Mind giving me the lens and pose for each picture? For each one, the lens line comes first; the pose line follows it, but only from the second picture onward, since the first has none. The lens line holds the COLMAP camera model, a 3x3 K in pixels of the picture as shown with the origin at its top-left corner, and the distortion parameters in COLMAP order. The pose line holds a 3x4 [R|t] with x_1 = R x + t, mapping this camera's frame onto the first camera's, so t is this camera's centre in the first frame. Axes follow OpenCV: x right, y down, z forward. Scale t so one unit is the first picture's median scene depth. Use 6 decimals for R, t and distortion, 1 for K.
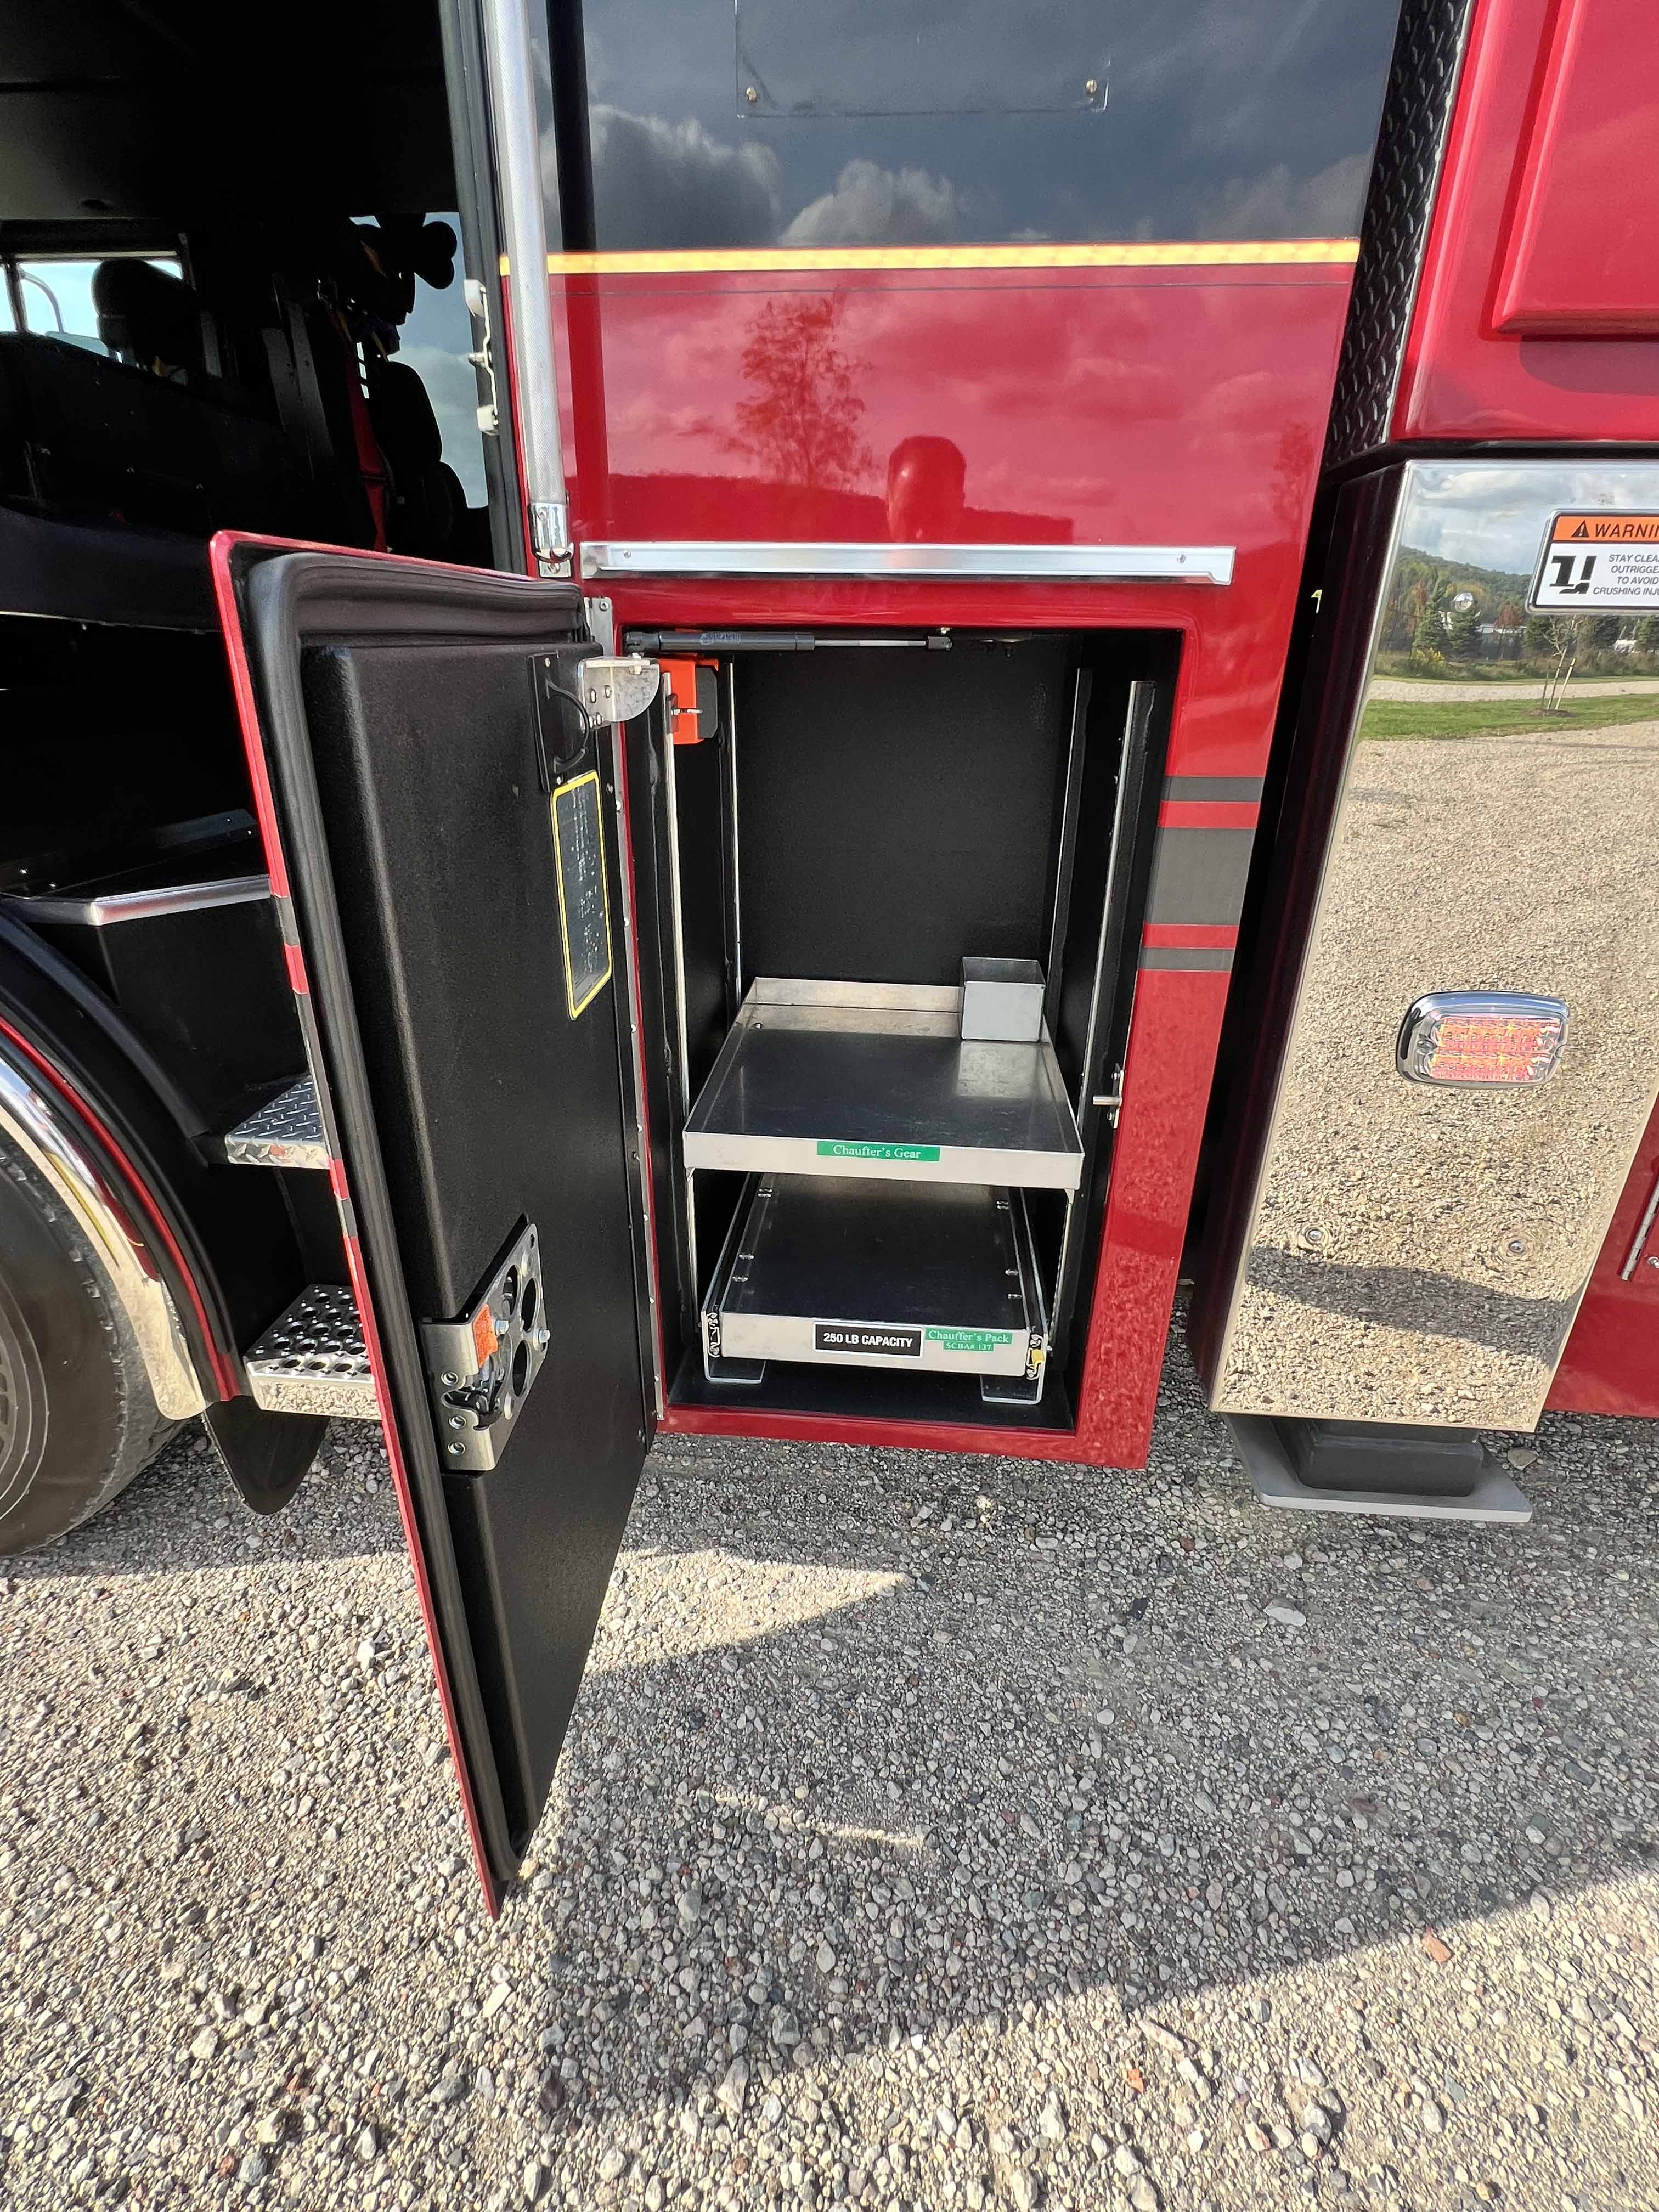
lens RADIAL K [[1044.5, 0, 820.9], [0, 1044.5, 1104.5], [0, 0, 1]] dist [-0.004447, 0.001824]
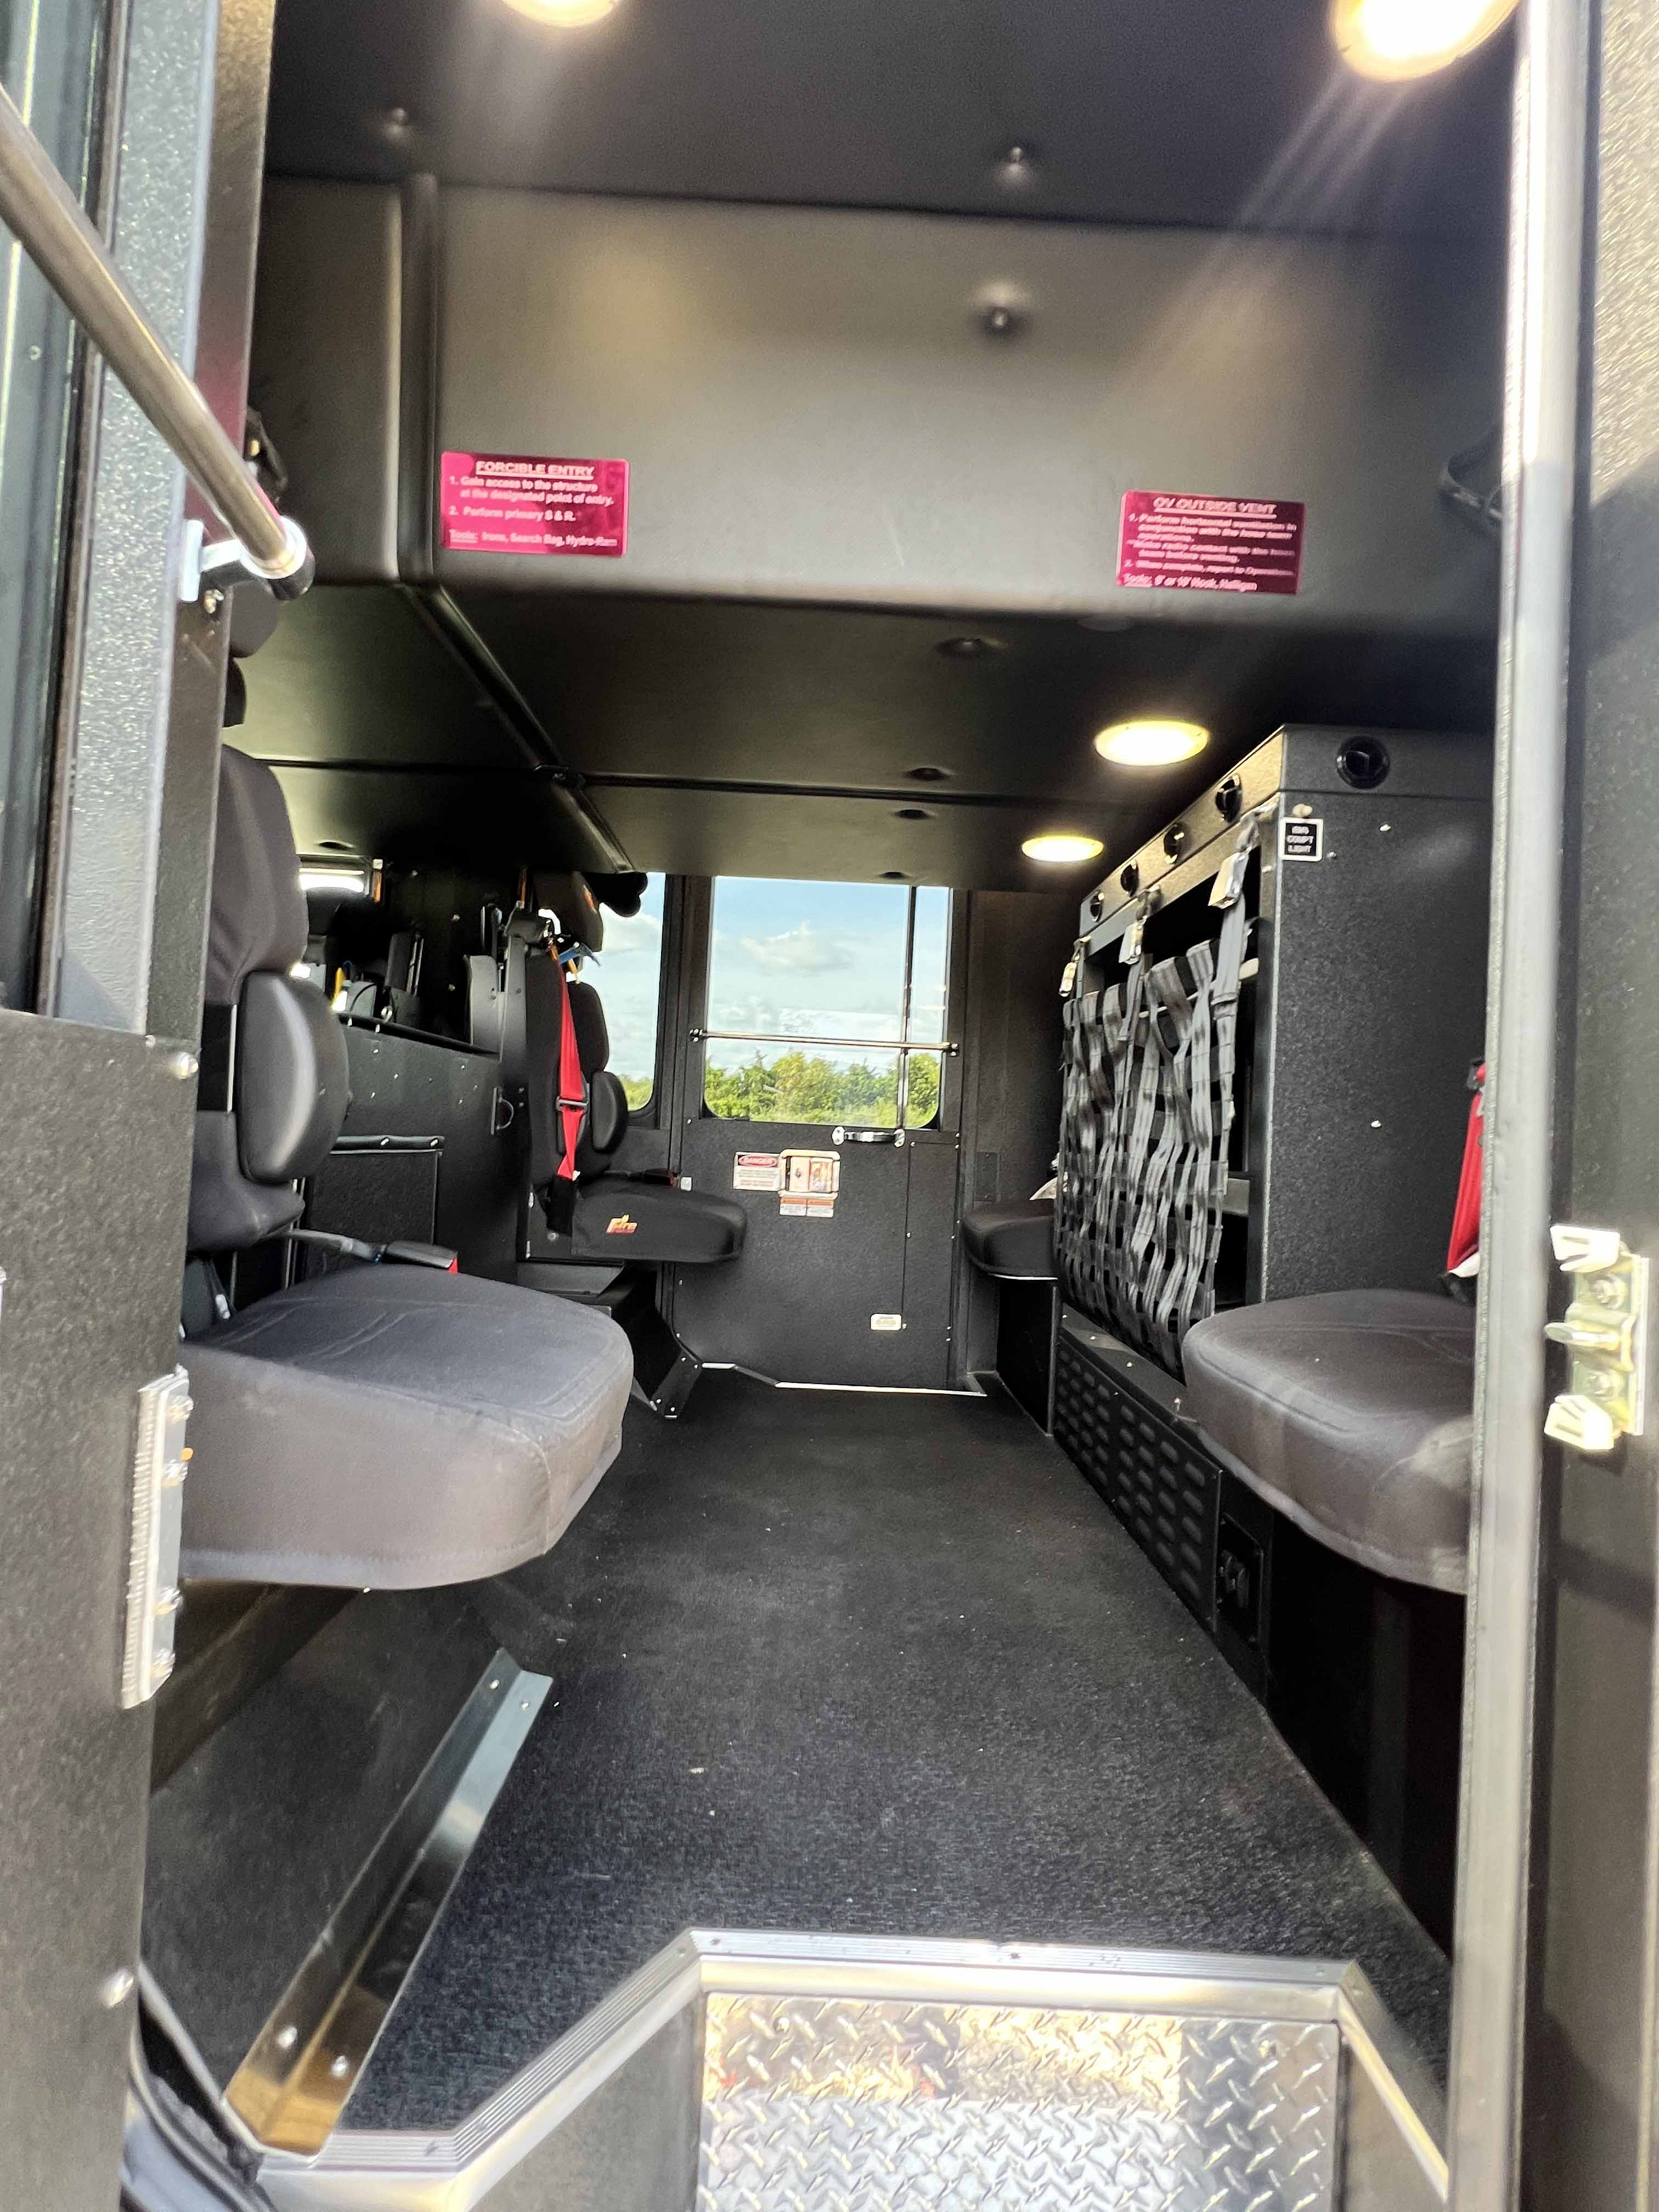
lens RADIAL K [[1044.5, 0, 823.7], [0, 1044.5, 1103.1], [0, 0, 1]] dist [-0.004447, 0.001824]
pose [[0.994310, 0.042688, 0.097598, -0.453161], [0.003246, 0.903631, -0.428300, -0.325439], [-0.106476, 0.426180, 0.898350, 0.260845]]
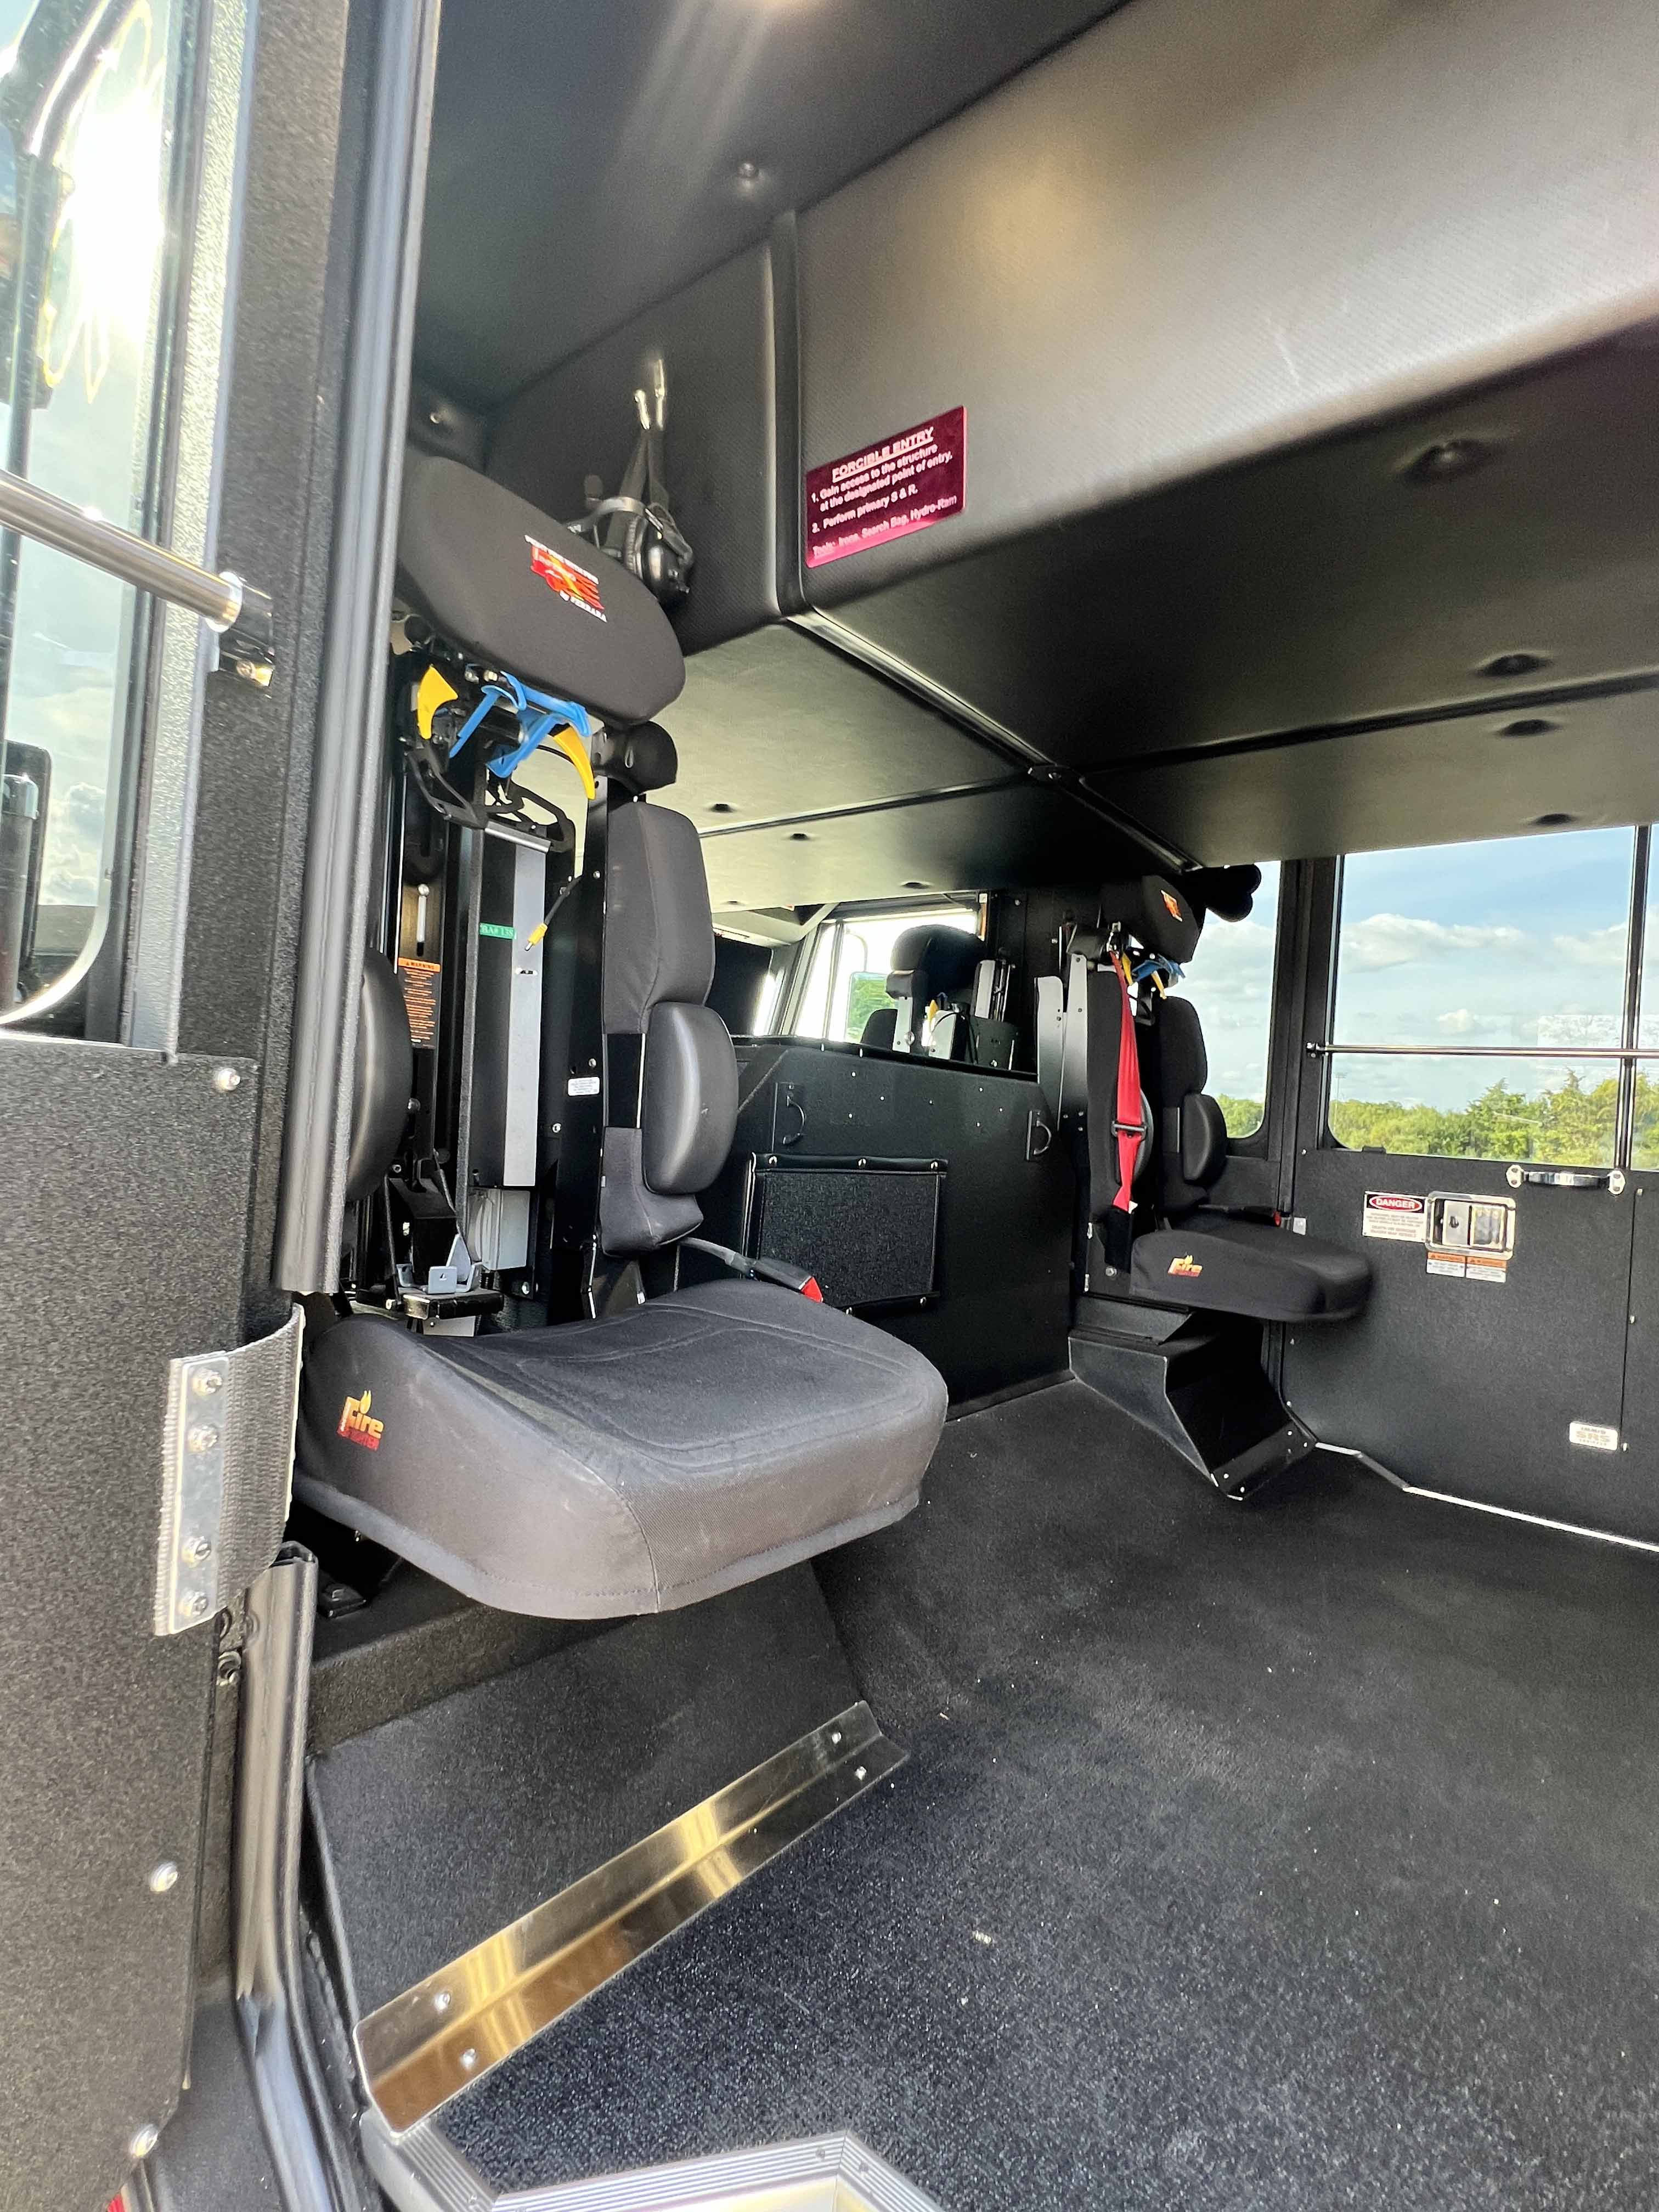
lens RADIAL K [[1044.5, 0, 821.2], [0, 1044.5, 1101.9], [0, 0, 1]] dist [-0.004447, 0.001824]
pose [[0.828266, 0.039205, -0.558962, -0.258701], [-0.280893, 0.892206, -0.353648, -0.390723], [0.484845, 0.449923, 0.749997, 0.386055]]
